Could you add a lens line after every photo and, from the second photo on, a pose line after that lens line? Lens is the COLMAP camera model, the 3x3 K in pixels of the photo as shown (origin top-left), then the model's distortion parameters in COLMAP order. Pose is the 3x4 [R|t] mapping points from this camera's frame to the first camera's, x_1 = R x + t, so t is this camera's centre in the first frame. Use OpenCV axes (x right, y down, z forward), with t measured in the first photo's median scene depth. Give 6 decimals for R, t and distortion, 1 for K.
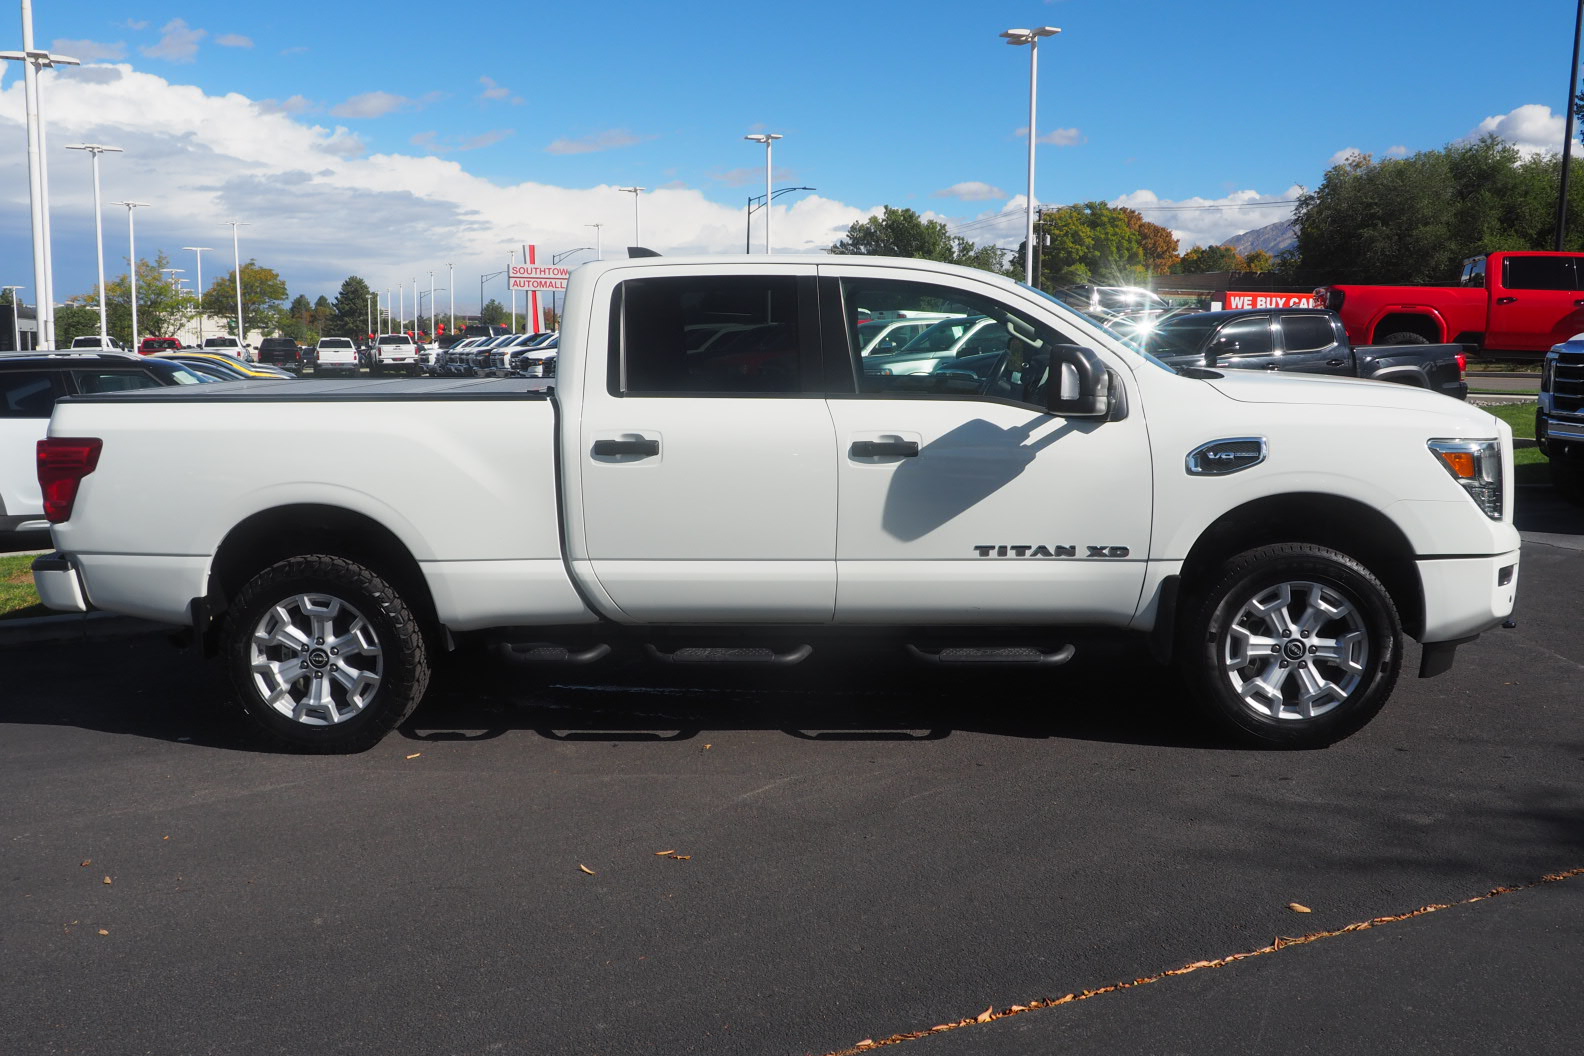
lens RADIAL K [[1359.6, 0, 792.0], [0, 1359.6, 528.0], [0, 0, 1]] dist [-0.003332, -0.004485]
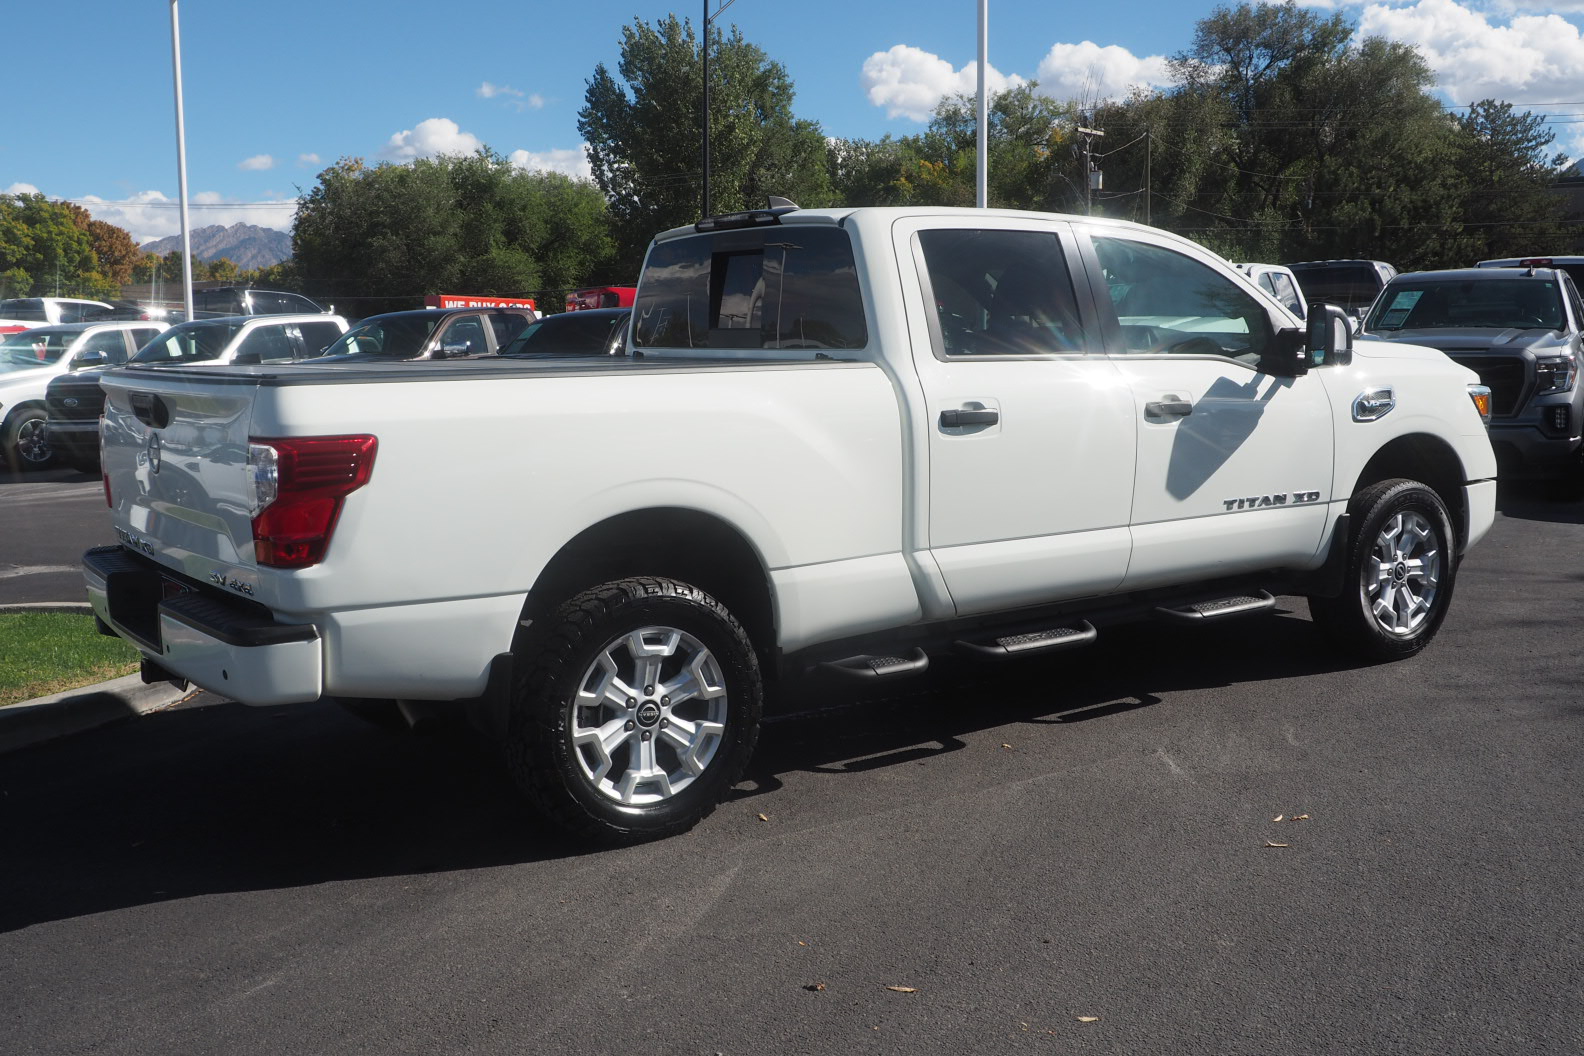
lens RADIAL K [[1538.9, 0, 792.0], [0, 1538.9, 528.0], [0, 0, 1]] dist [-0.005287, 0.000937]
pose [[0.784539, -0.078974, 0.615030, -0.821890], [0.096199, 0.995349, 0.005097, -0.003677], [-0.612572, 0.055166, 0.788487, 0.275980]]
